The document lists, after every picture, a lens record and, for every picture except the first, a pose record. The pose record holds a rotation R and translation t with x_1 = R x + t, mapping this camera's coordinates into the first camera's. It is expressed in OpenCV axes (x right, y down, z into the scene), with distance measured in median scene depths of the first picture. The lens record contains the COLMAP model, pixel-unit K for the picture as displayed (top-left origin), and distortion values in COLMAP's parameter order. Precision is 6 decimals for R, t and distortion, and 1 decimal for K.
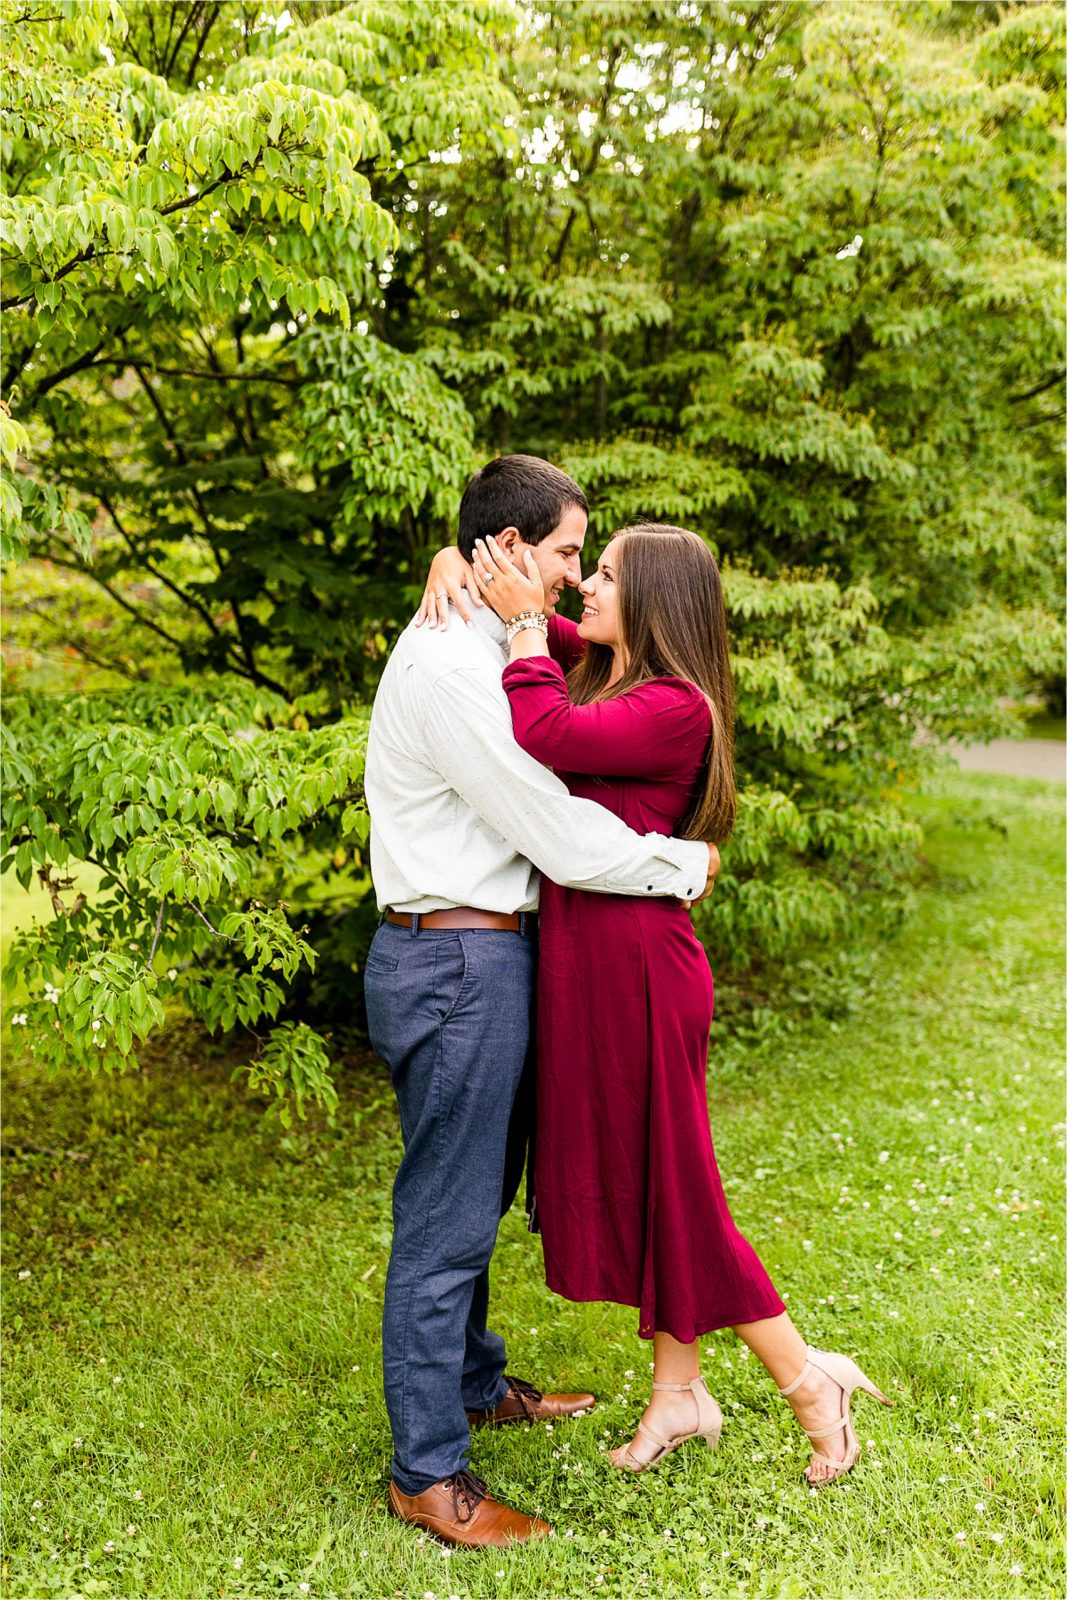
lens RADIAL K [[1655.6, 0, 533.6], [0, 1655.6, 780.6], [0, 0, 1]] dist [0.003411, 0.007245]
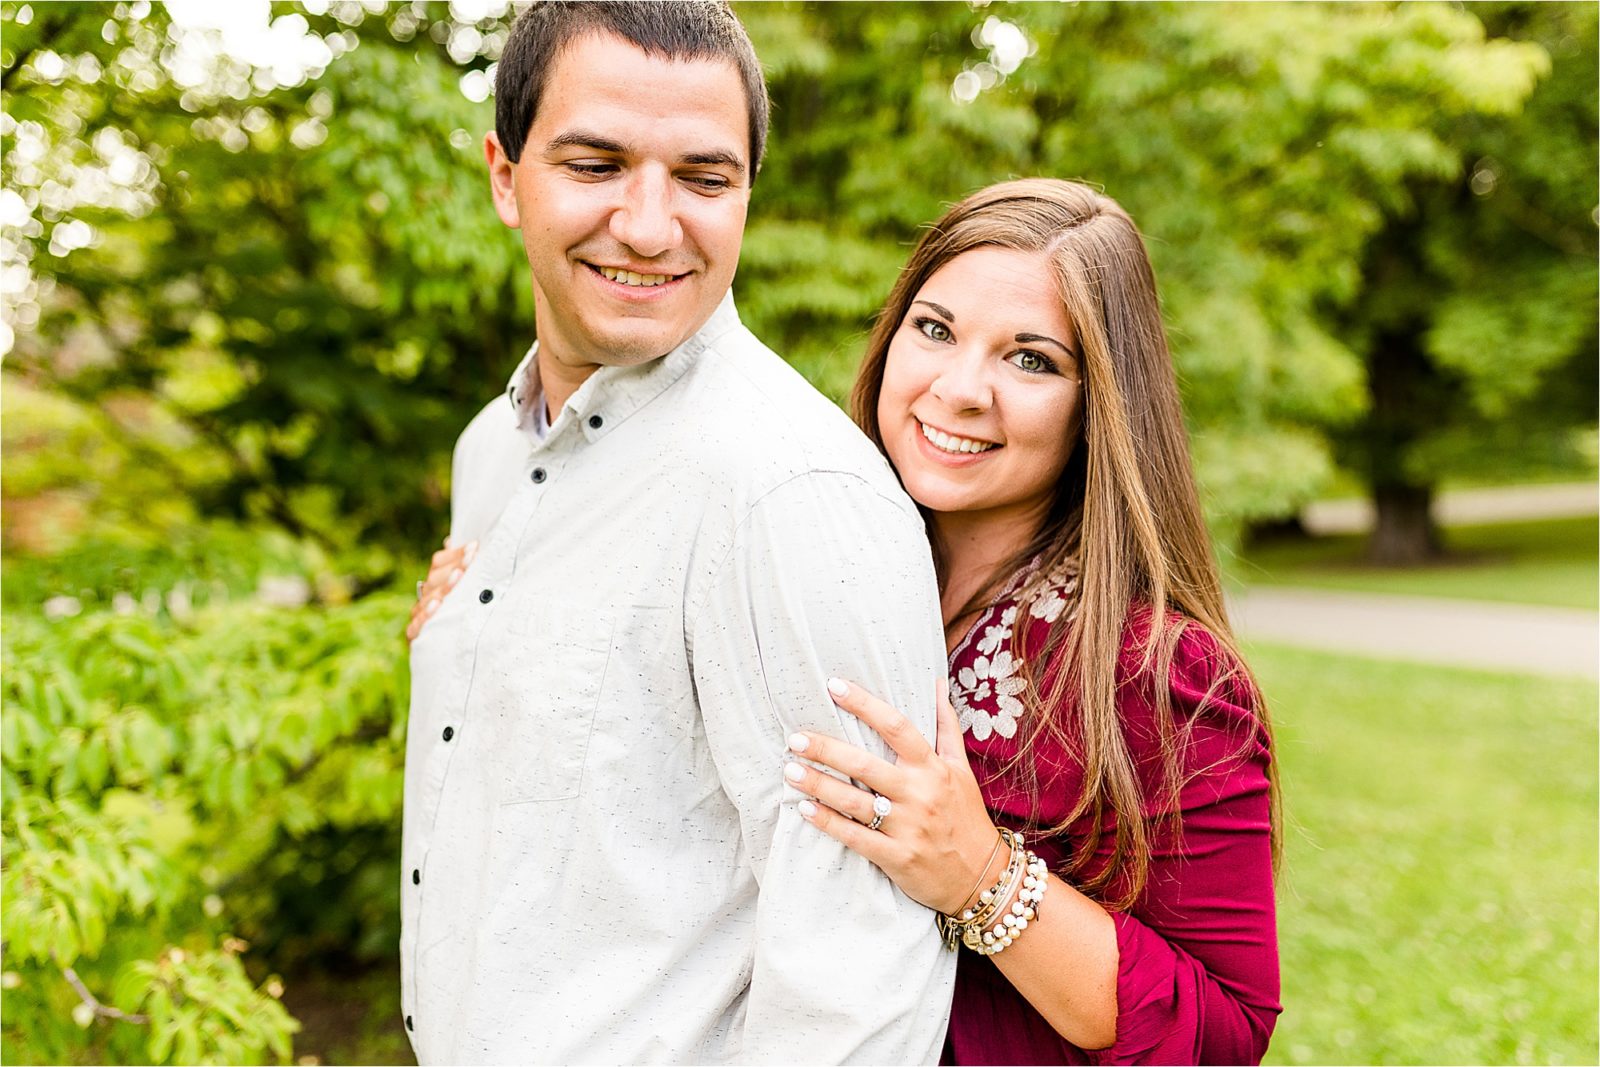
lens RADIAL K [[1587.6, 0, 800.0], [0, 1587.6, 533.5], [0, 0, 1]] dist [-0.009046, 0.010170]
pose [[0.993965, -0.003146, 0.109653, -0.012012], [0.009075, 0.998521, -0.053611, -0.021490], [-0.109322, 0.054282, 0.992523, 0.282580]]
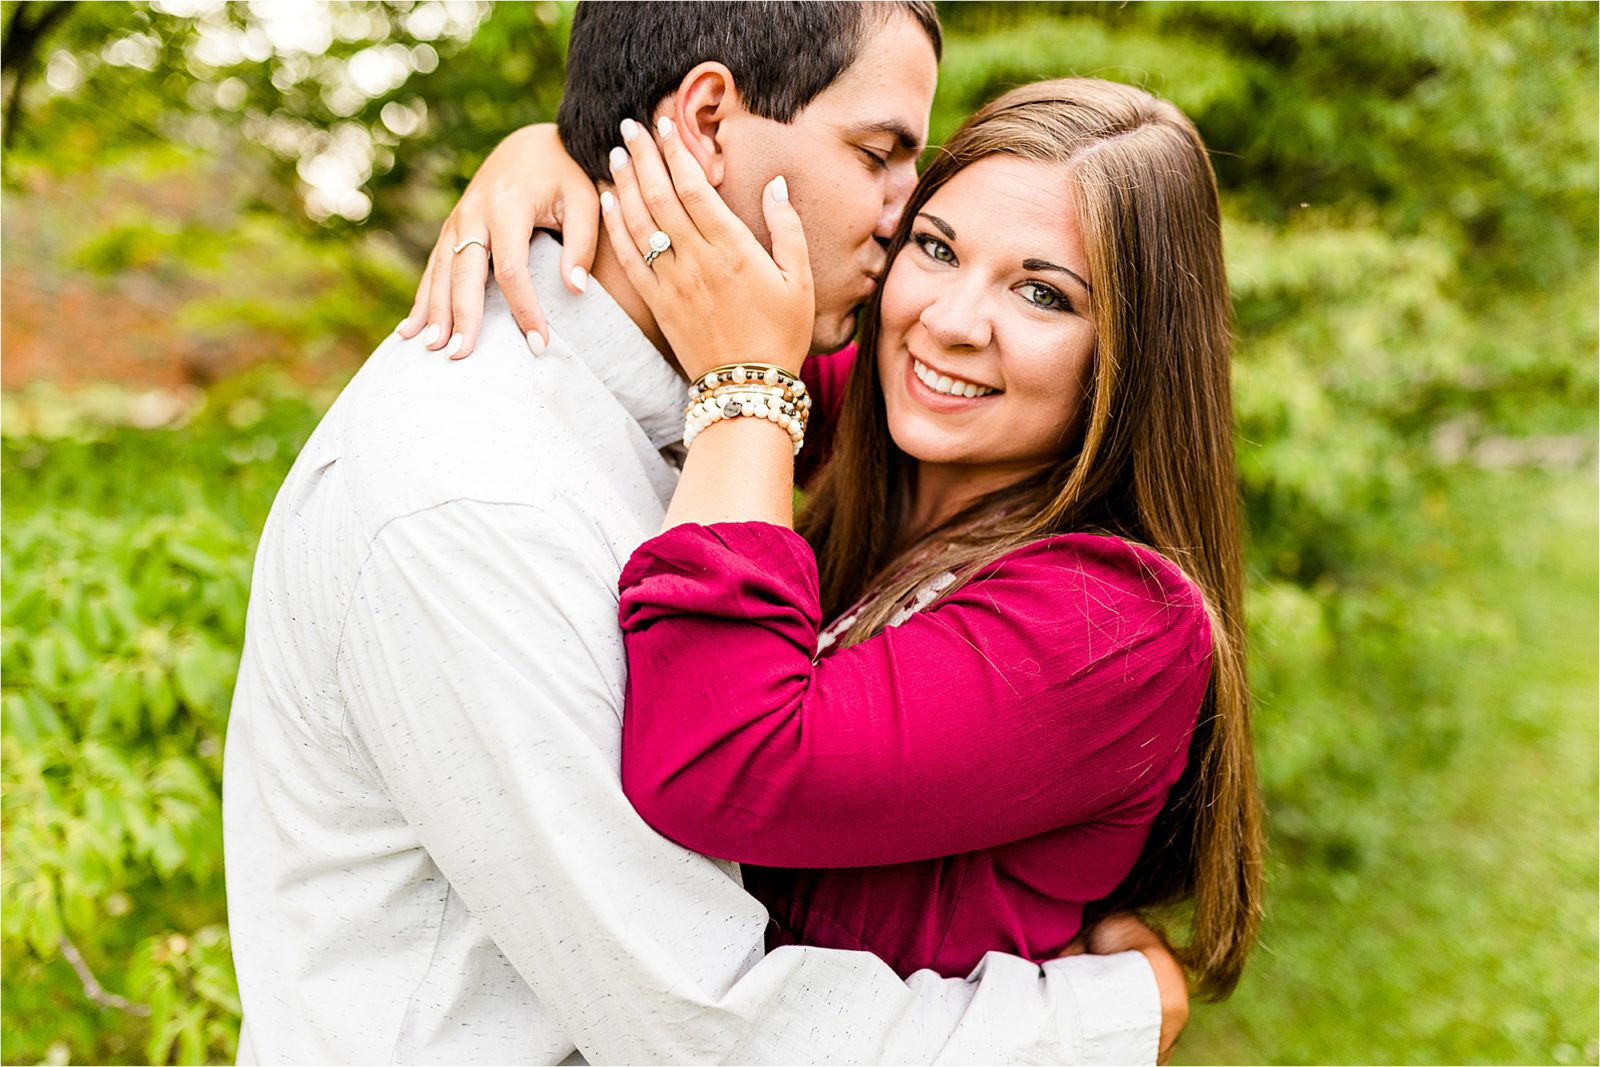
lens RADIAL K [[1655.6, 0, 780.6], [0, 1655.6, 527.2], [0, 0, 1]] dist [0.003411, 0.007245]
pose [[0.993071, 0.008403, -0.117212, 0.033743], [-0.002696, 0.998807, 0.048761, -0.040555], [0.117481, -0.048107, 0.991909, 0.354351]]
